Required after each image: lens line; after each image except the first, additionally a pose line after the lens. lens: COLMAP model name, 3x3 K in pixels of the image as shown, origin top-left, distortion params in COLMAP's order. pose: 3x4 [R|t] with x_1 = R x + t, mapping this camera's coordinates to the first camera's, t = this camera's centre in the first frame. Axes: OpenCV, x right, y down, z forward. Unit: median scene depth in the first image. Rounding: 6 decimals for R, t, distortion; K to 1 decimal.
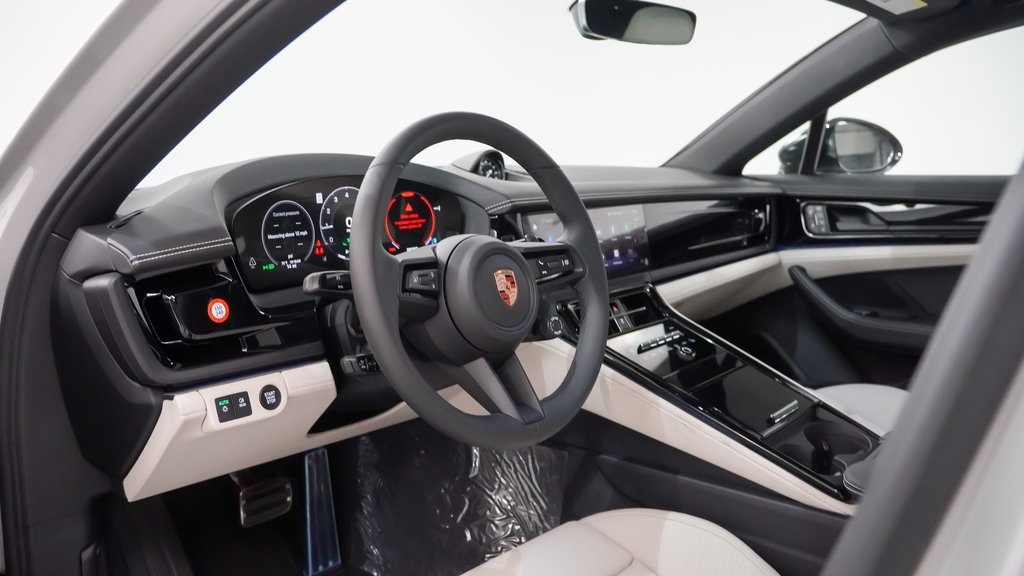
lens RADIAL K [[811.4, 0, 512.0], [0, 811.4, 288.0], [0, 0, 1]] dist [-0.199509, 0.113210]
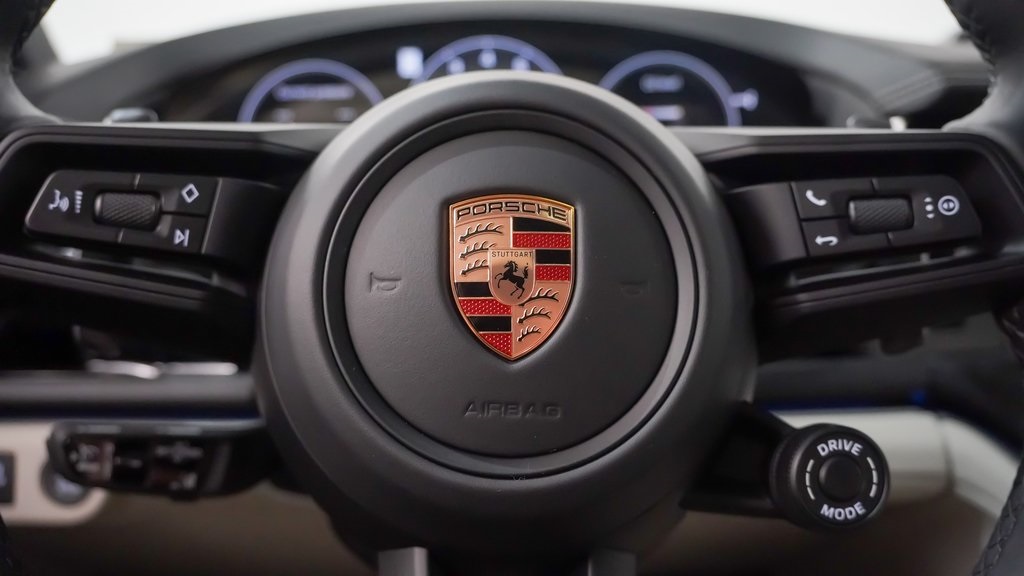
lens RADIAL K [[811.4, 0, 512.0], [0, 811.4, 288.0], [0, 0, 1]] dist [-0.199509, 0.113210]
pose [[0.701565, 0.089881, -0.706915, 0.137453], [-0.100669, 0.994566, 0.026548, -0.002701], [0.705459, 0.052539, 0.706800, 0.778495]]
